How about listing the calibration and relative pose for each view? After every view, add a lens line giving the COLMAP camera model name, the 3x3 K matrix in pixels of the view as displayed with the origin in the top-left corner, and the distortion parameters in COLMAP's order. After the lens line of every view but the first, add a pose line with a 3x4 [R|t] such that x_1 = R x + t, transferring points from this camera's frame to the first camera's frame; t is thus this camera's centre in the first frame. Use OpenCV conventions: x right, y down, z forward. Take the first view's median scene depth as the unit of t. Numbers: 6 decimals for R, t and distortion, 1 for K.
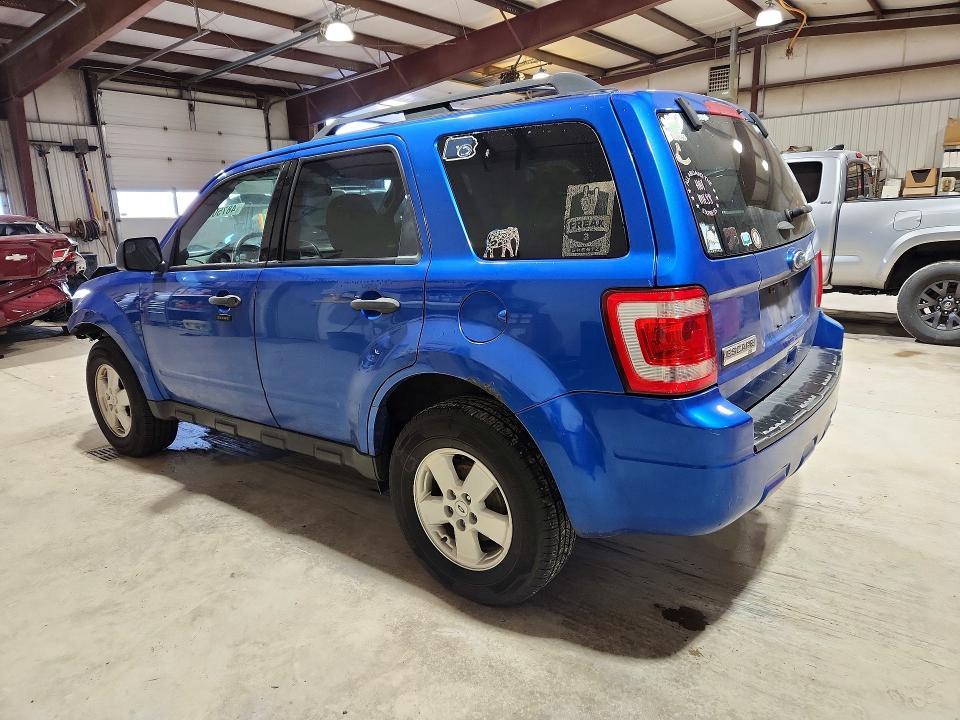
lens RADIAL K [[651.1, 0, 476.6], [0, 651.1, 357.6], [0, 0, 1]] dist [0.084909, -0.069906]
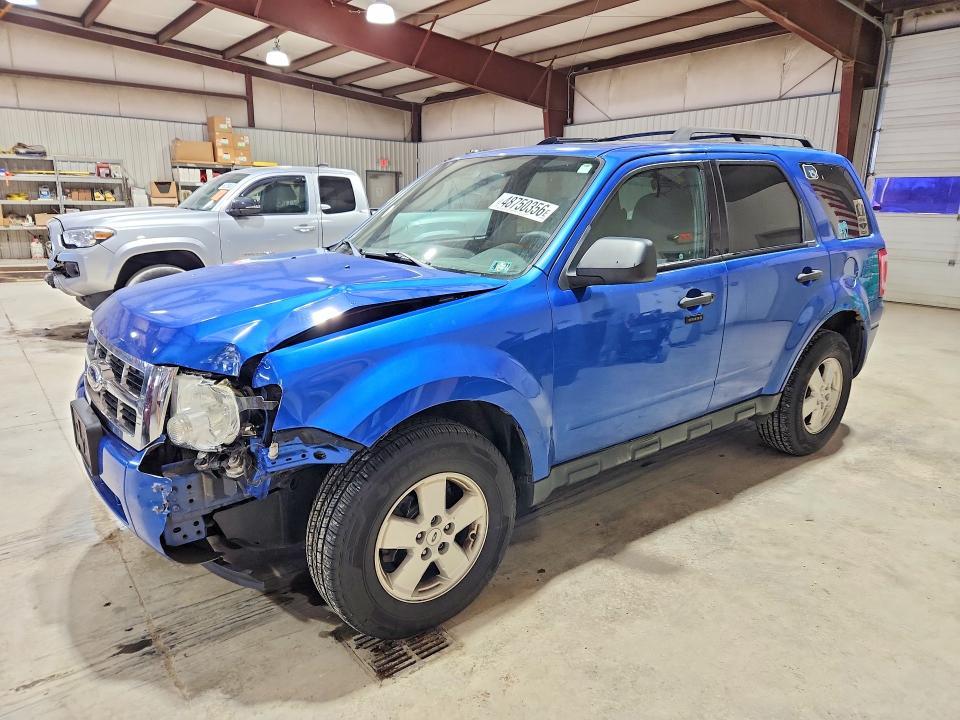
lens RADIAL K [[651.1, 0, 476.6], [0, 651.1, 357.6], [0, 0, 1]] dist [0.084909, -0.069906]
pose [[0.238454, -0.188082, 0.952767, -1.261372], [0.198760, 0.969752, 0.141690, -0.187696], [-0.950597, 0.155586, 0.268624, 0.961501]]
